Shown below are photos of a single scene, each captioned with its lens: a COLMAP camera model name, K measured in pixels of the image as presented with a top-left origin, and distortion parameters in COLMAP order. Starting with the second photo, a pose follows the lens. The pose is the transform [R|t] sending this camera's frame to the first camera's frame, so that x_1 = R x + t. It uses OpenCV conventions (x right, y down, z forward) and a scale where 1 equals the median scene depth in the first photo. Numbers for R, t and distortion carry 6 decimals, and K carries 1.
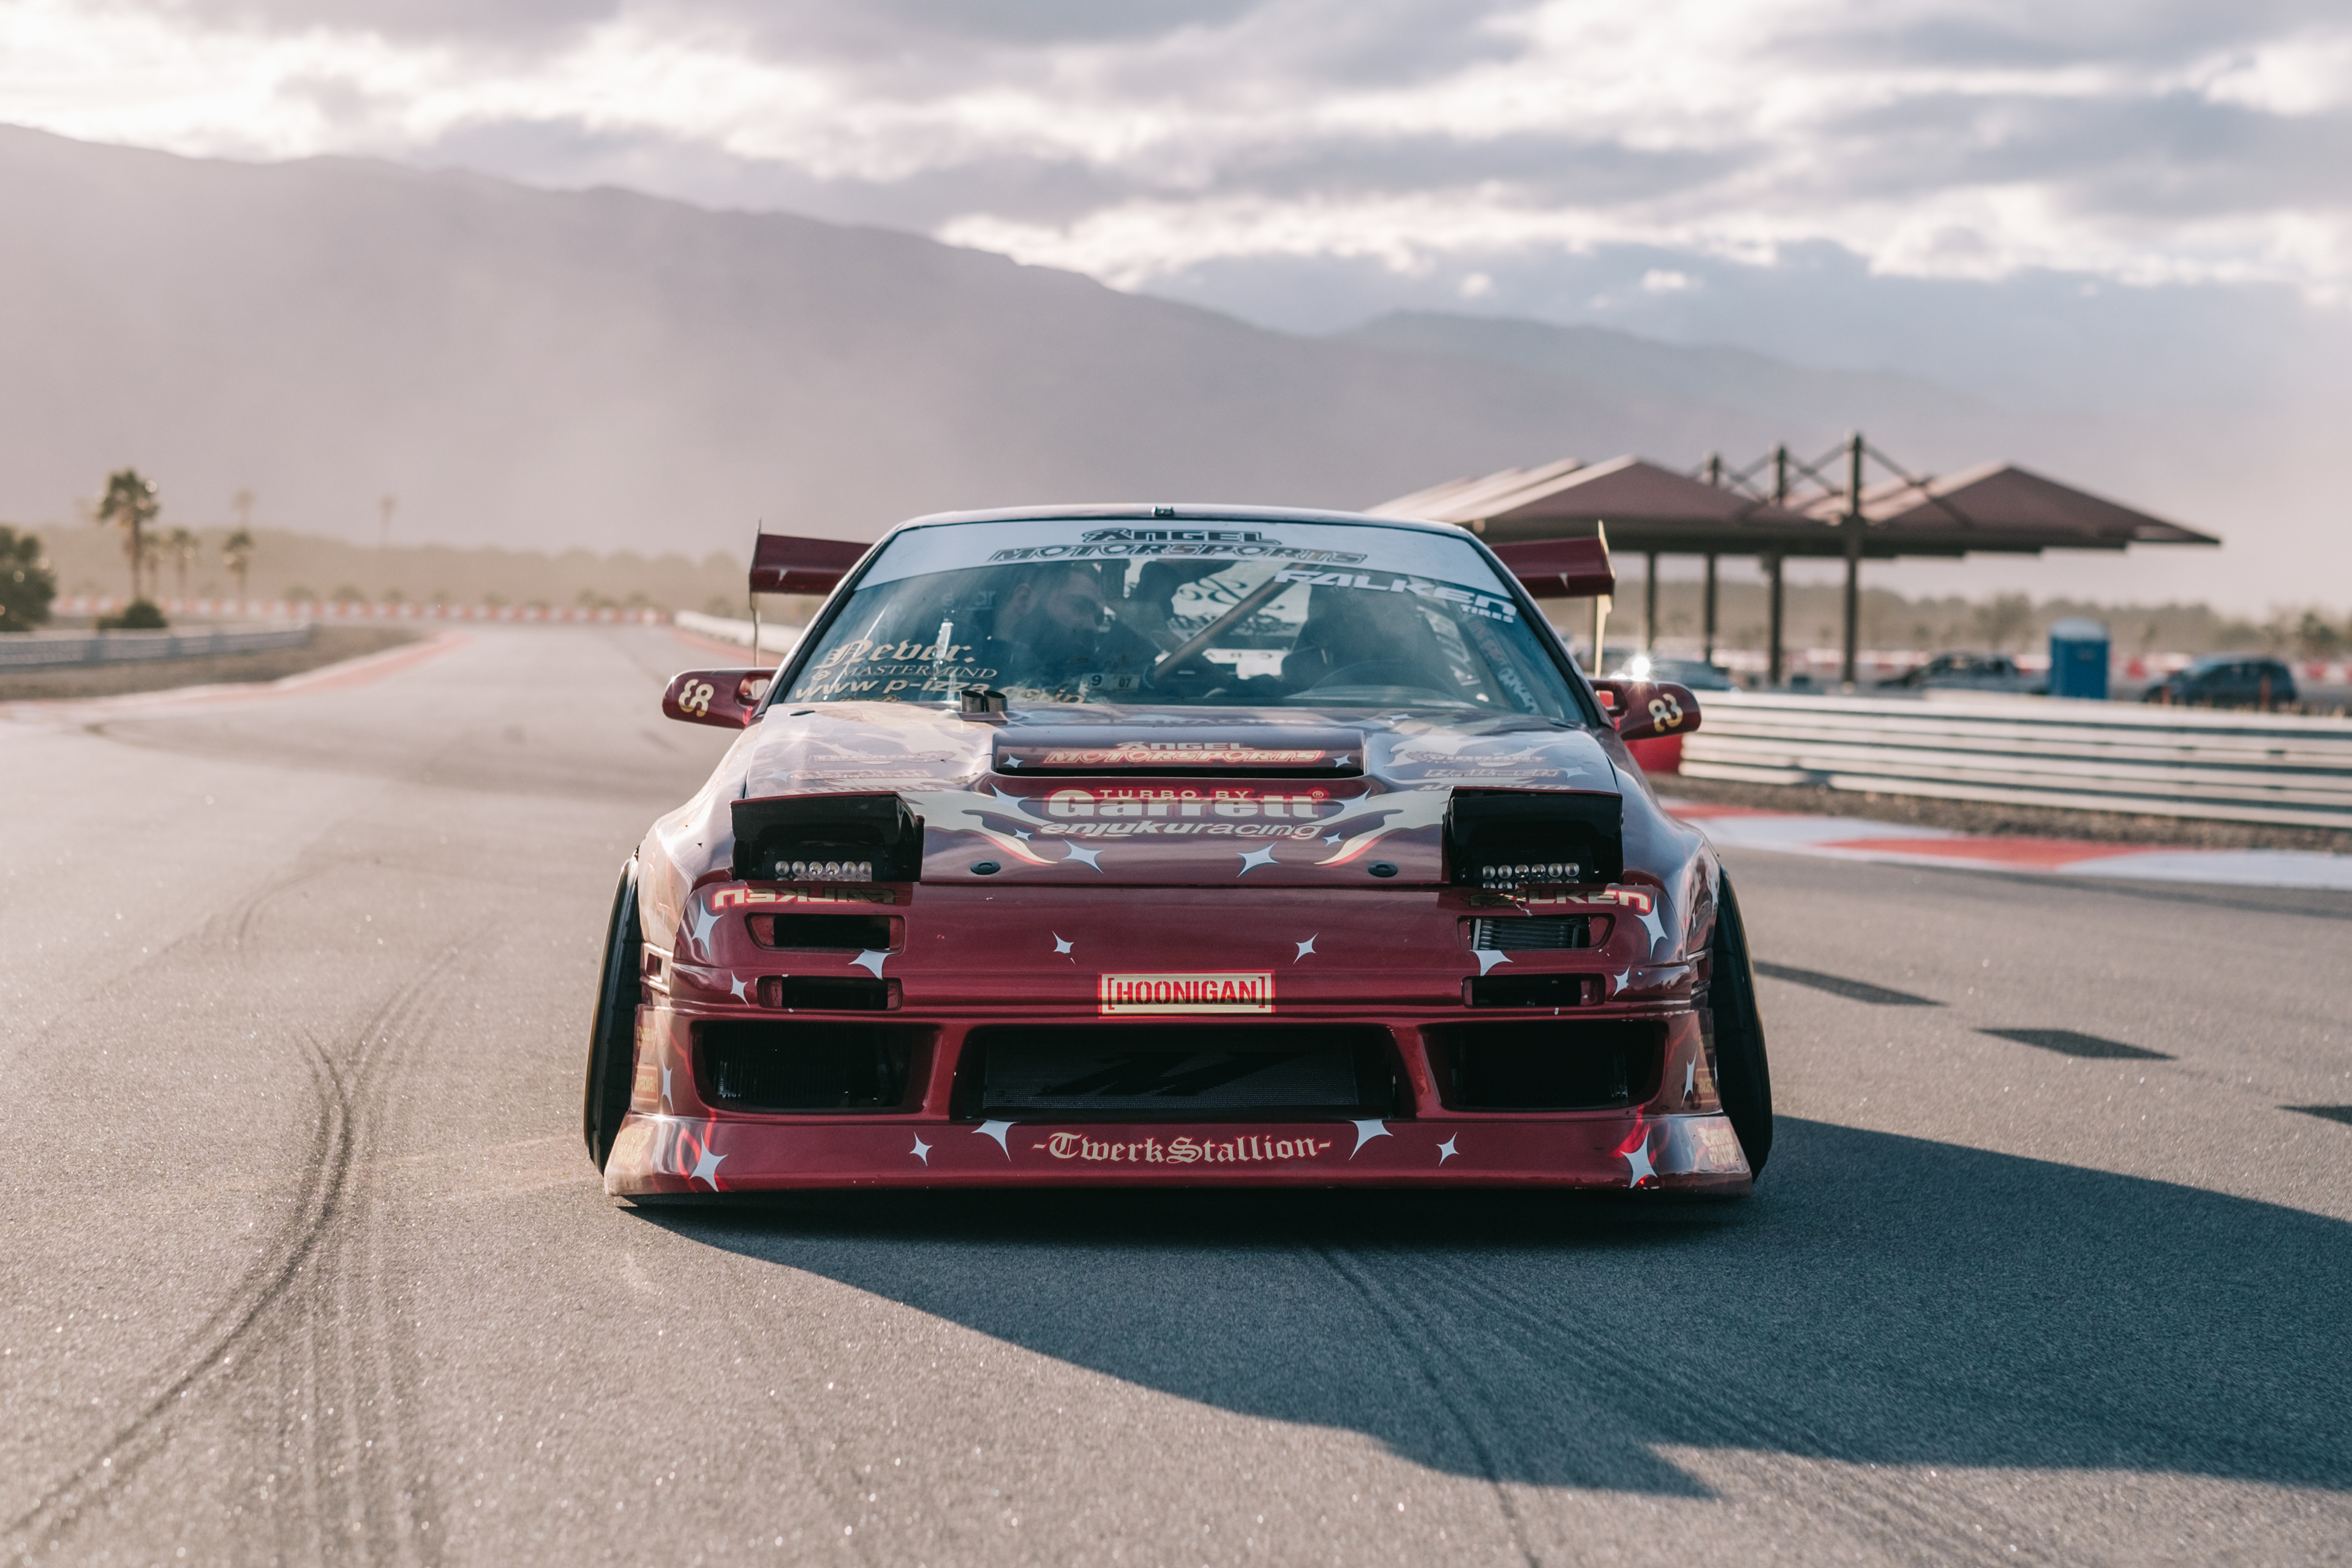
lens RADIAL K [[5729.3, 0, 1177.5], [0, 5729.3, 787.8], [0, 0, 1]] dist [0.044487, 0.000000]
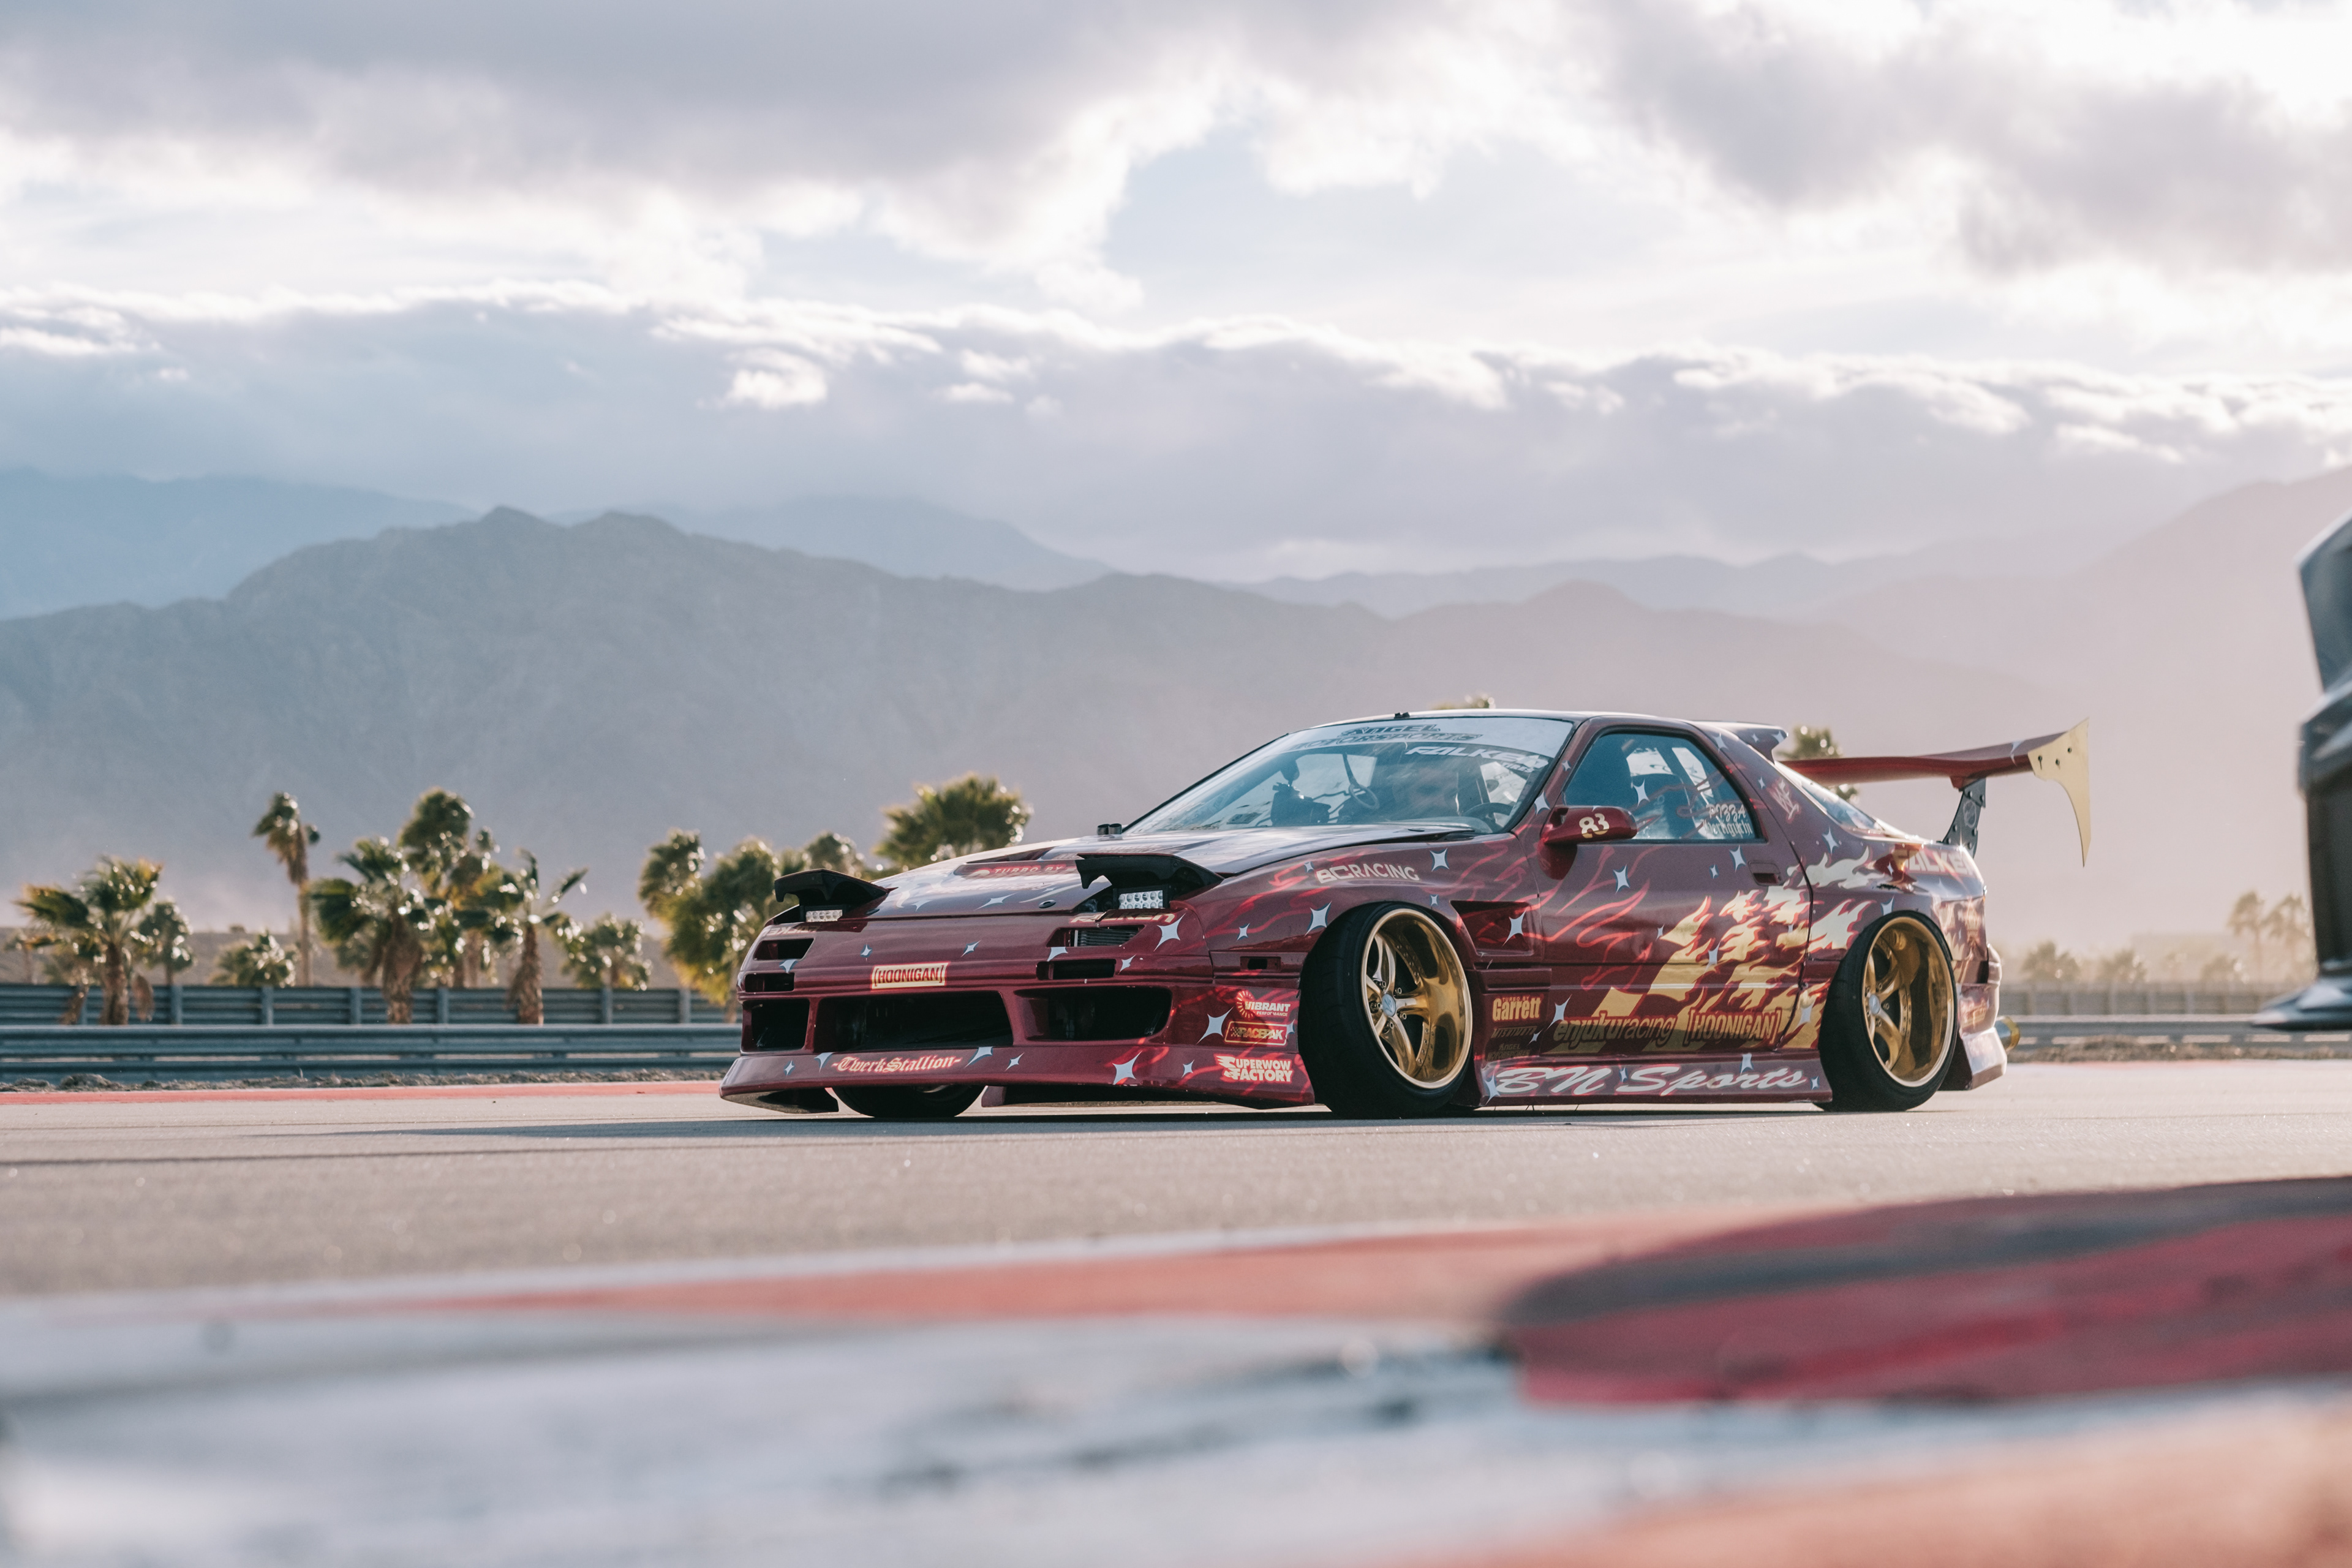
lens RADIAL K [[5729.3, 0, 1170.3], [0, 5729.3, 777.5], [0, 0, 1]] dist [0.044487, 0.000000]
pose [[0.779940, -0.049360, -0.623904, 1.143373], [0.001708, 0.997049, -0.076745, 0.108968], [0.625852, 0.058791, 0.777723, -0.298113]]
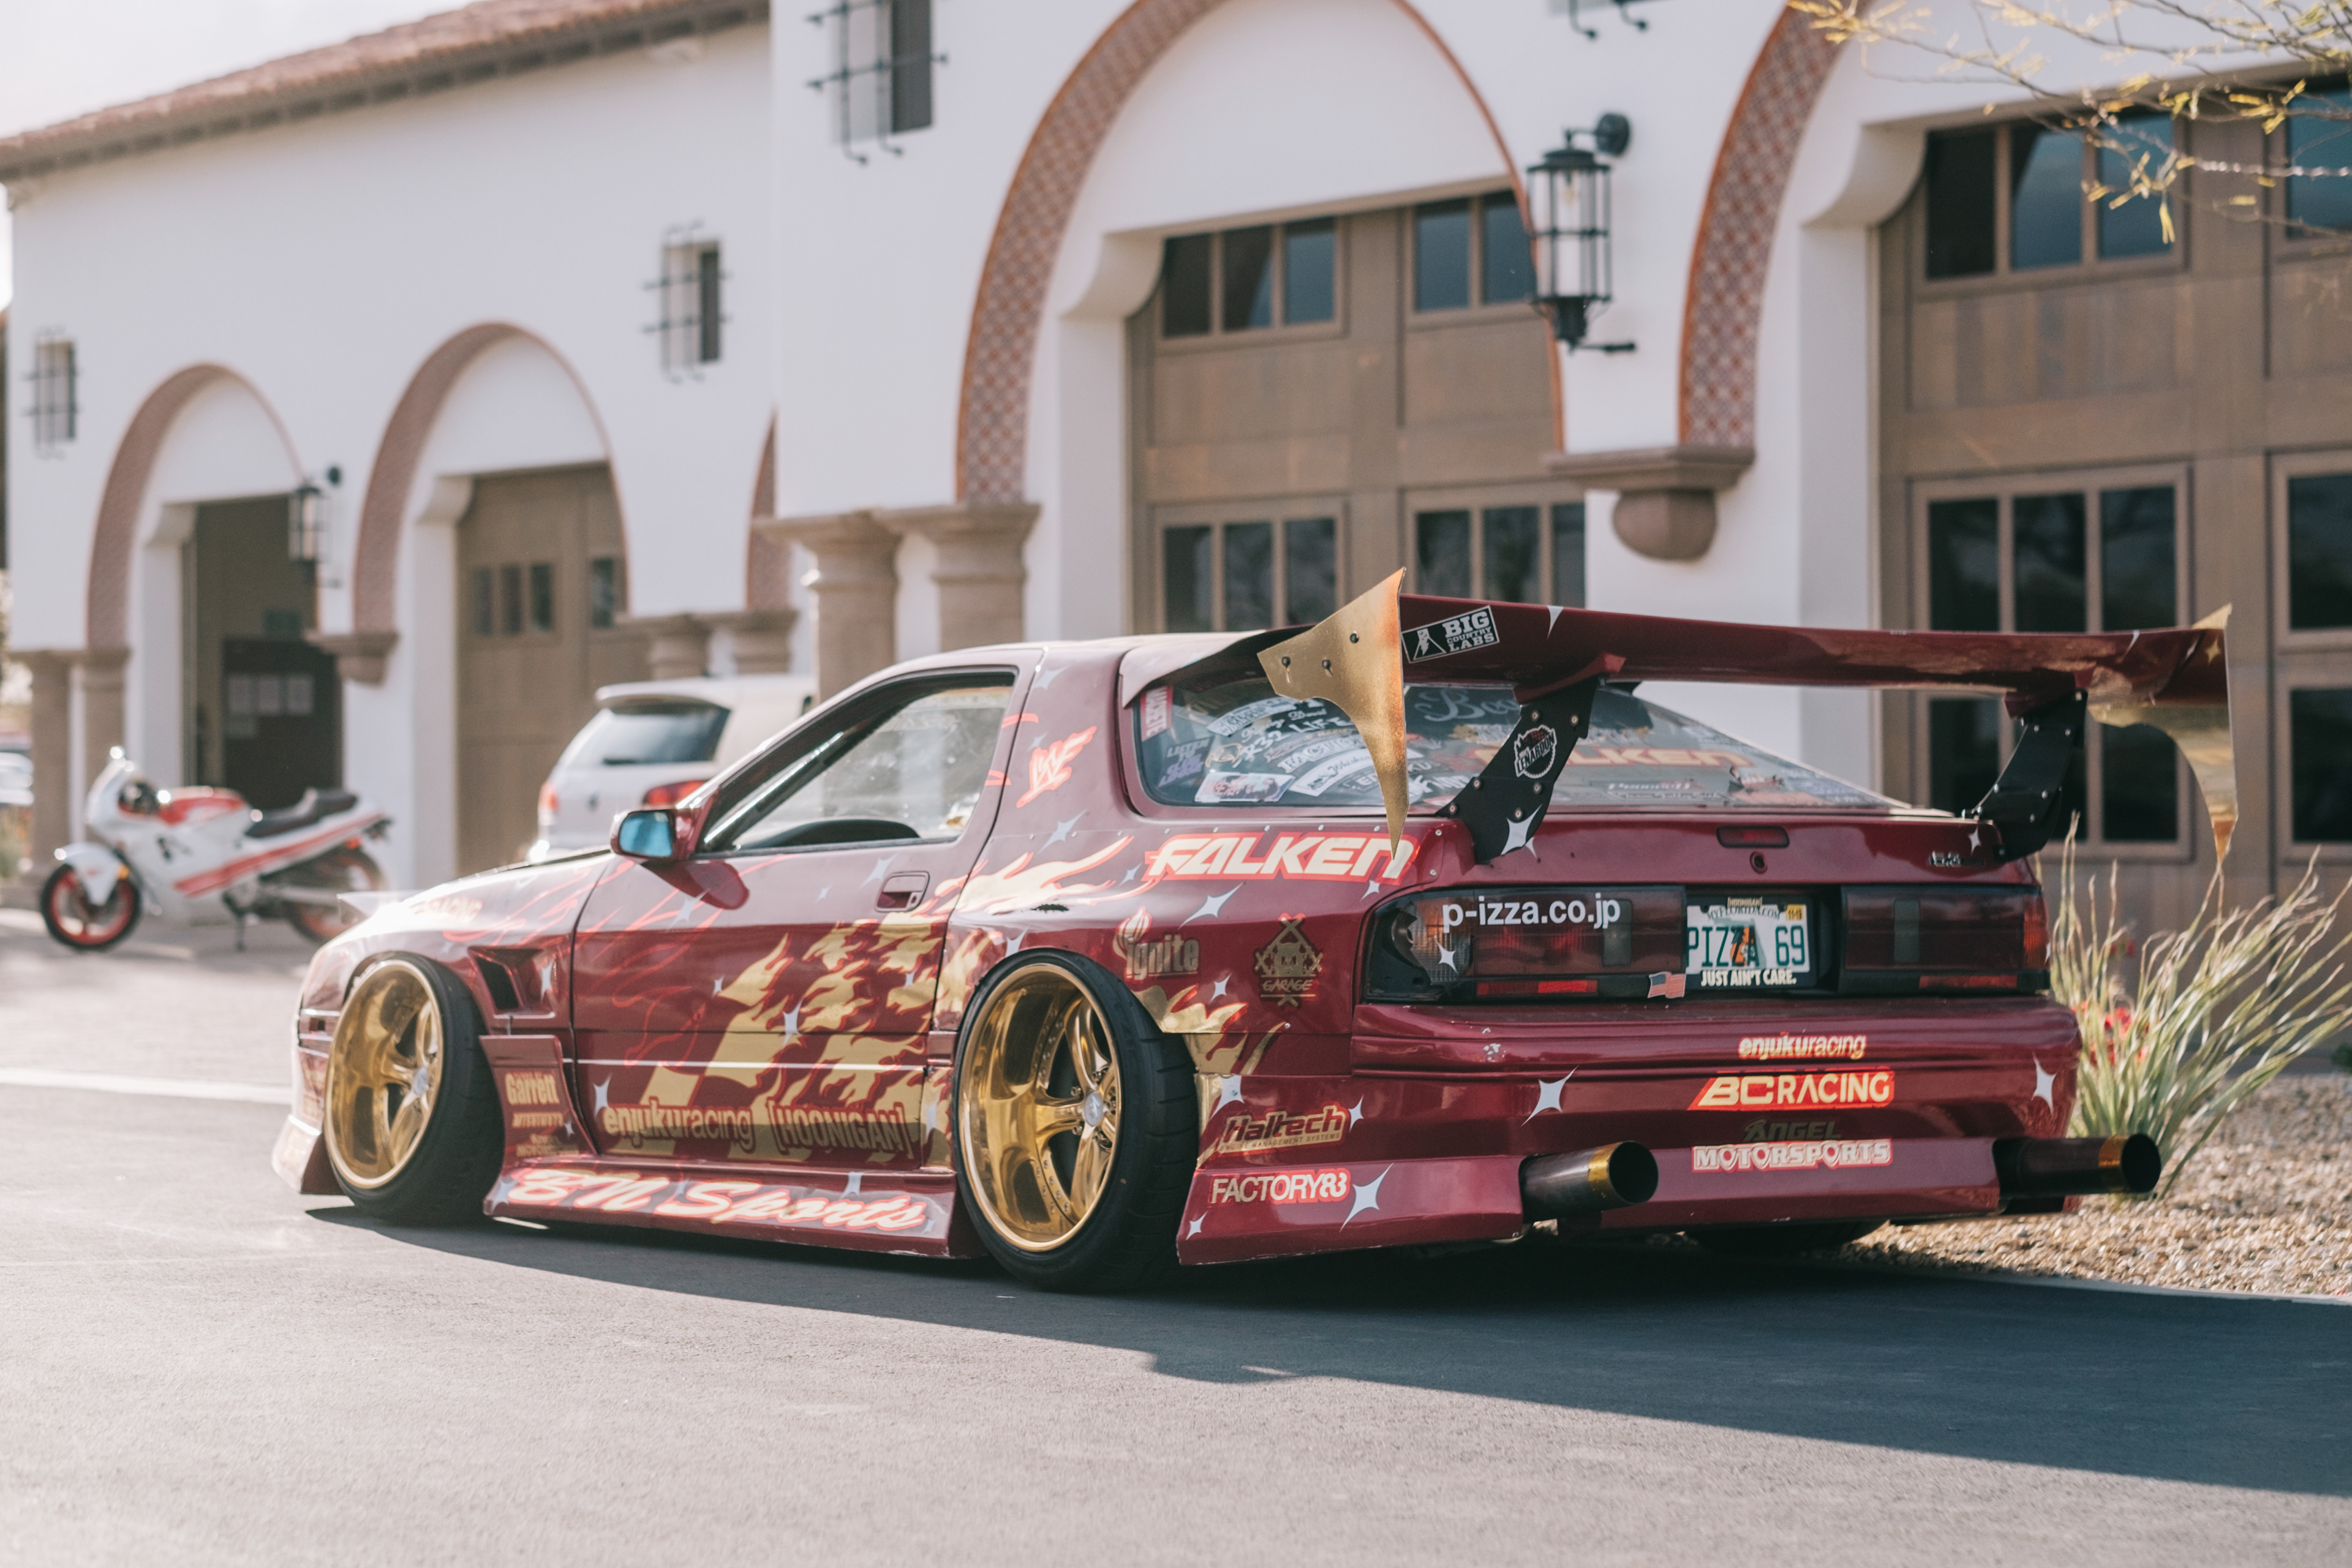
lens RADIAL K [[5729.3, 0, 1182.1], [0, 5729.3, 788.8], [0, 0, 1]] dist [0.044487, 0.000000]
pose [[-0.814774, -0.016370, -0.579548, 0.762117], [-0.017949, 0.999834, -0.003007, -0.025975], [0.579501, 0.007953, -0.814933, 2.363759]]
